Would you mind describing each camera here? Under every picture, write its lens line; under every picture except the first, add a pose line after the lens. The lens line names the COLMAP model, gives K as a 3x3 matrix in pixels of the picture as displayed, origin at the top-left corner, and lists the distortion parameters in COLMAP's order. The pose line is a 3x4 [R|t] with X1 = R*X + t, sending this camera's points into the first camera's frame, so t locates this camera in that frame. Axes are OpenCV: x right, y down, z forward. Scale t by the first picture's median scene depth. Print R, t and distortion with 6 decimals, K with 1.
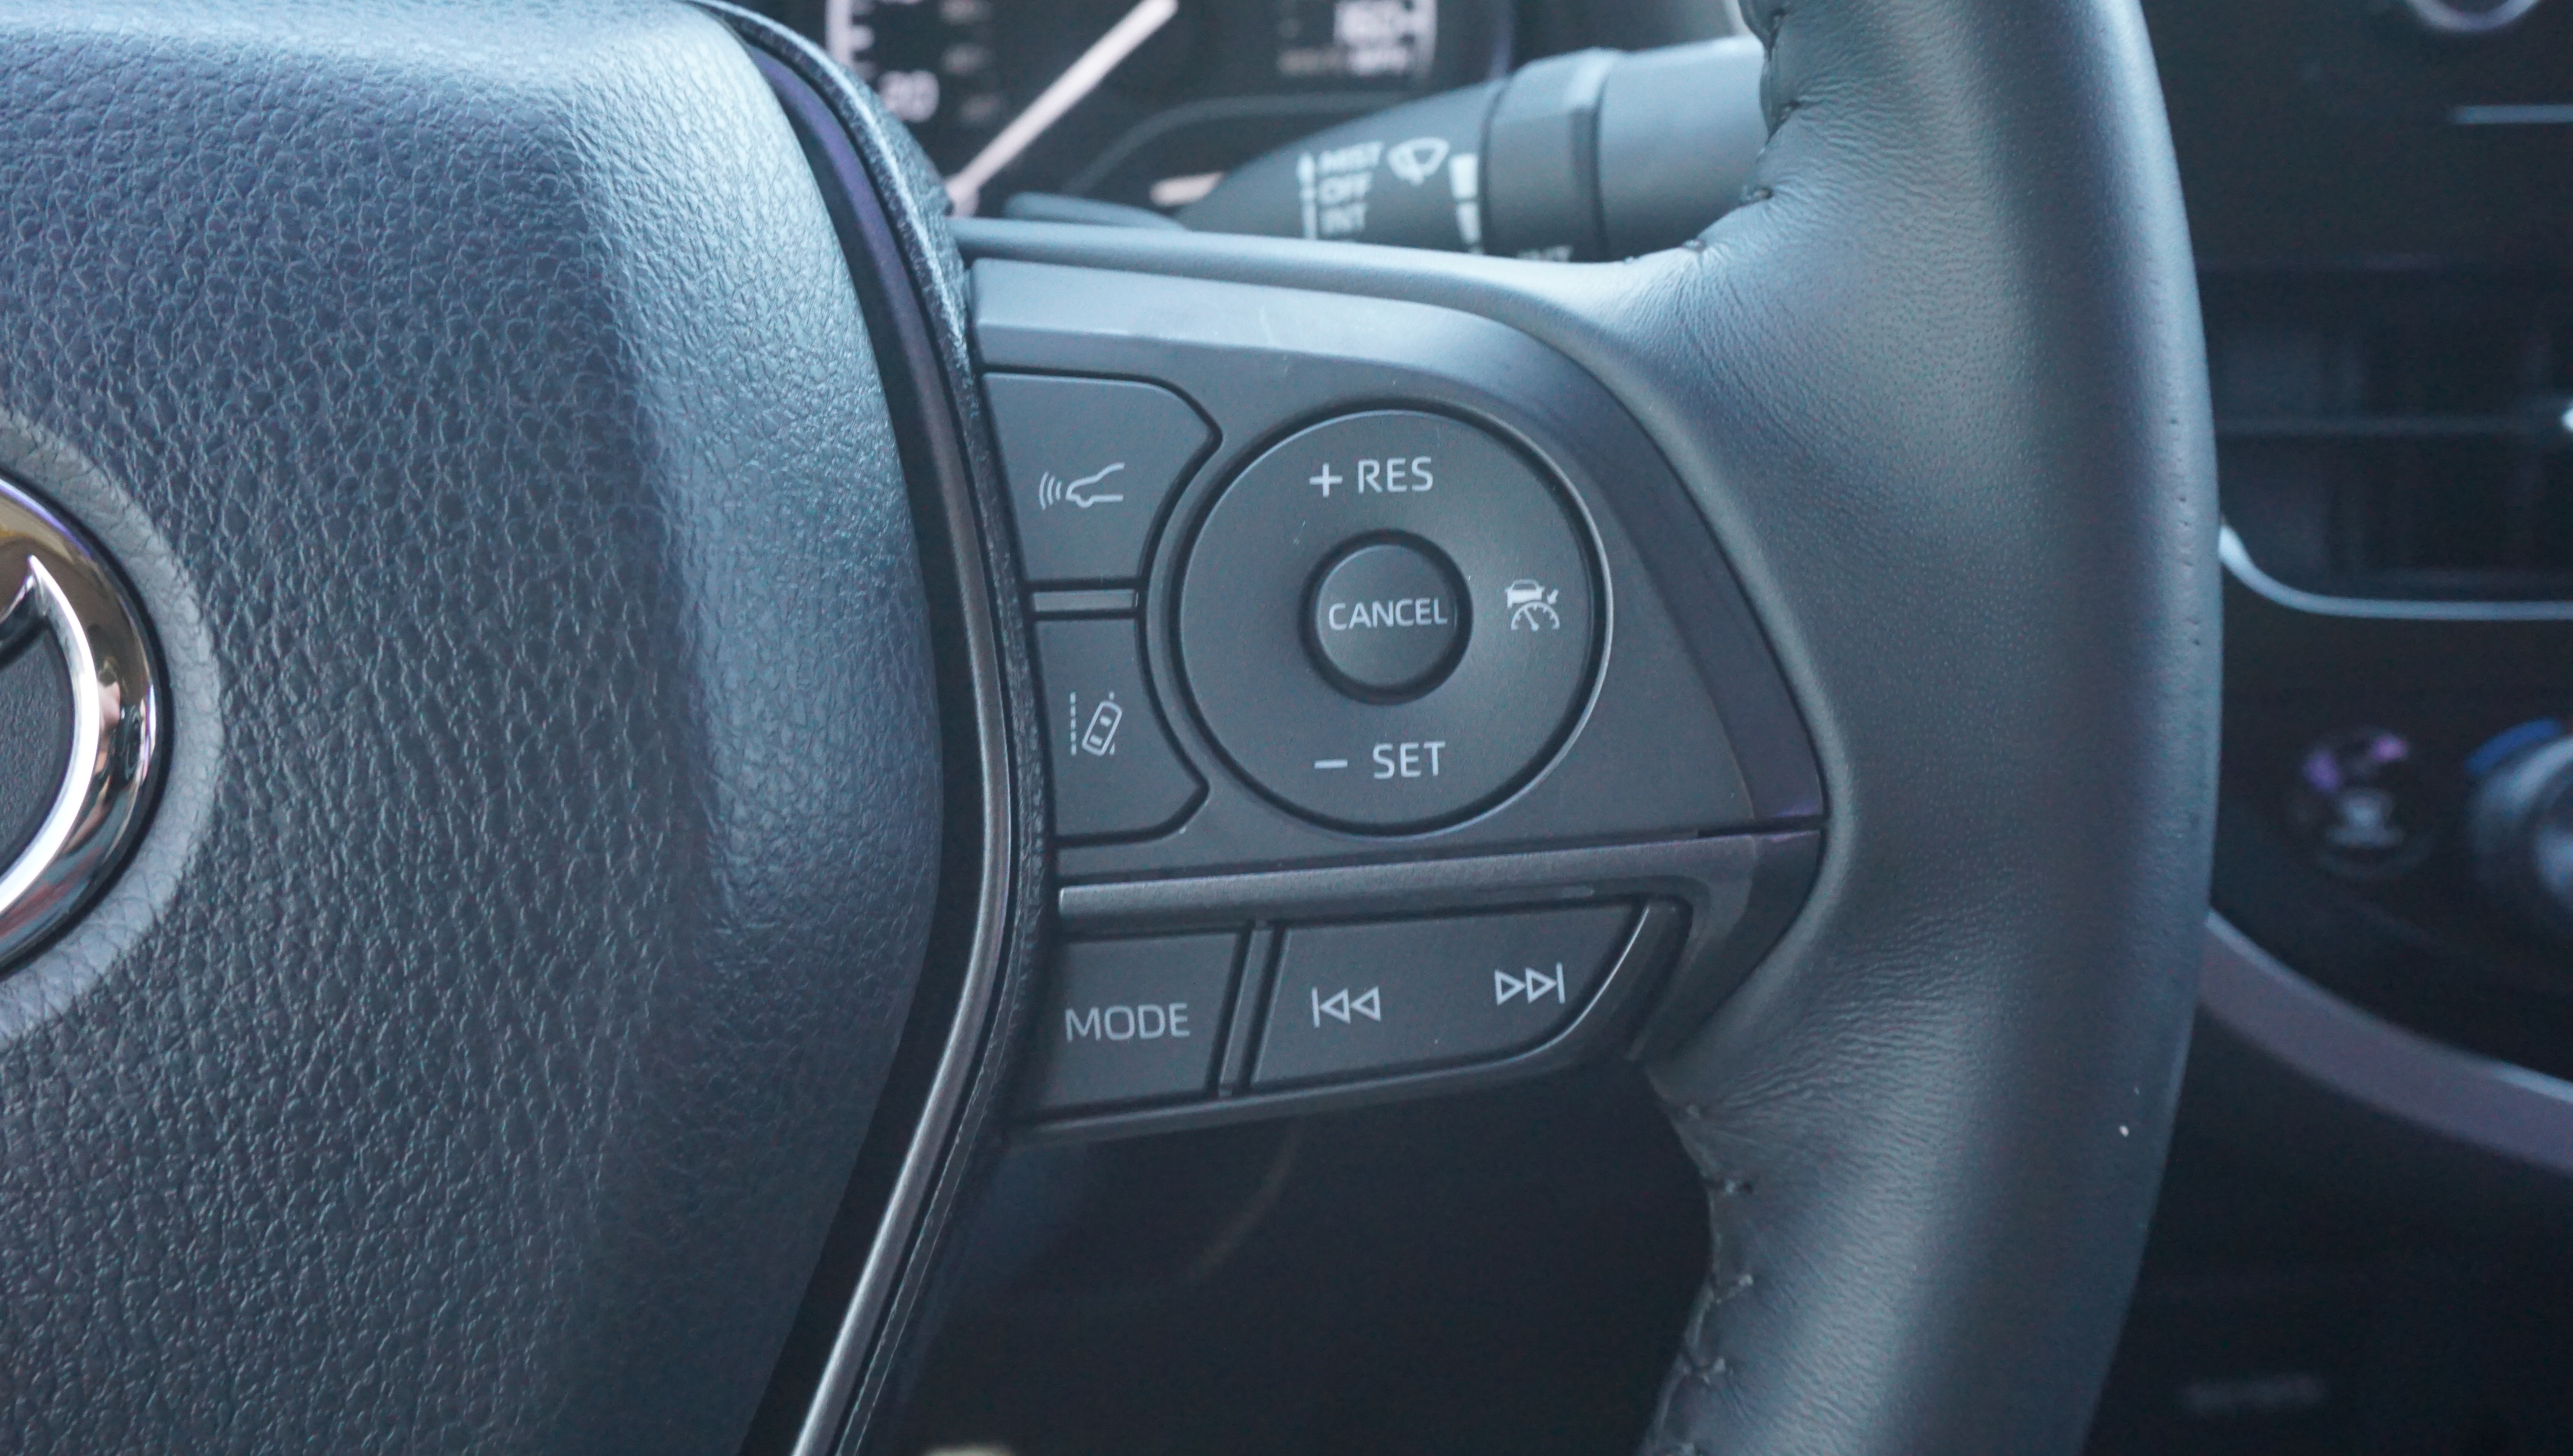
lens RADIAL K [[2687.5, 0, 1296.7], [0, 2687.5, 705.6], [0, 0, 1]] dist [-0.007585, 0.000000]
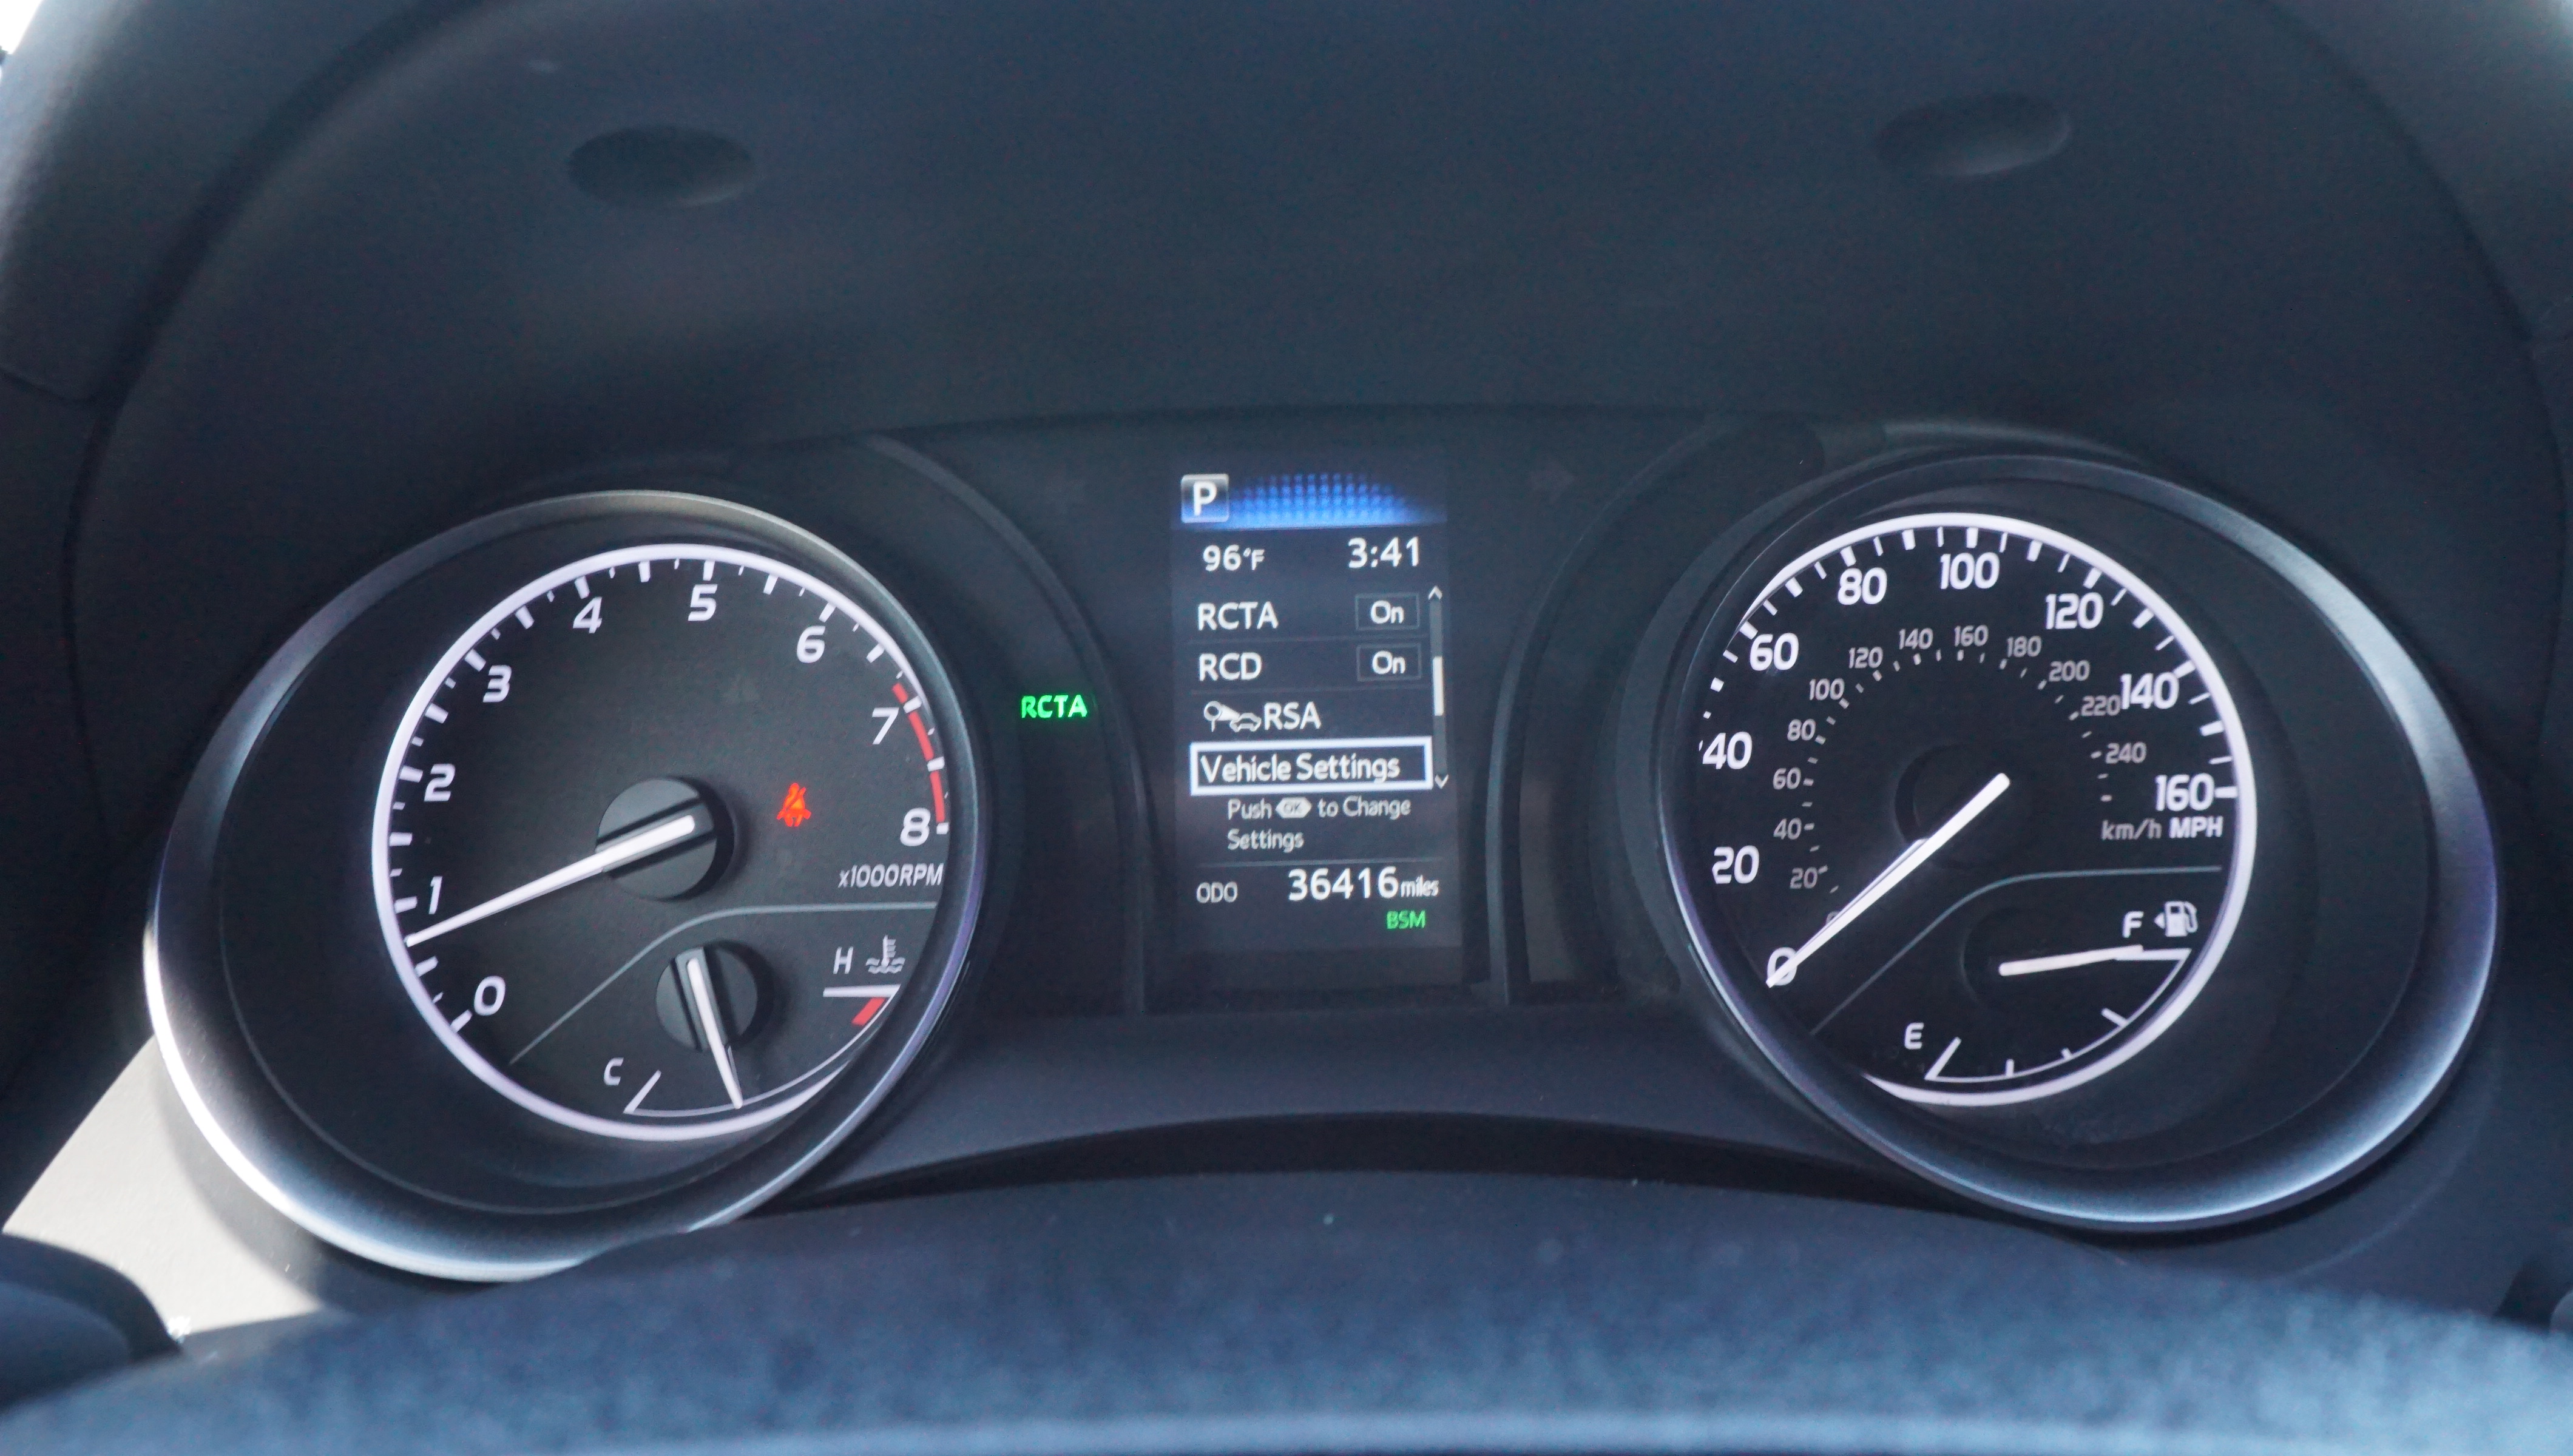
lens RADIAL K [[1734.5, 0, 1270.8], [0, 1734.5, 717.3], [0, 0, 1]] dist [-0.043147, 0.034689]
pose [[0.993691, 0.010288, -0.111683, -0.606002], [-0.027499, 0.987738, -0.153682, -0.437072], [0.108733, 0.155783, 0.981789, 0.828974]]
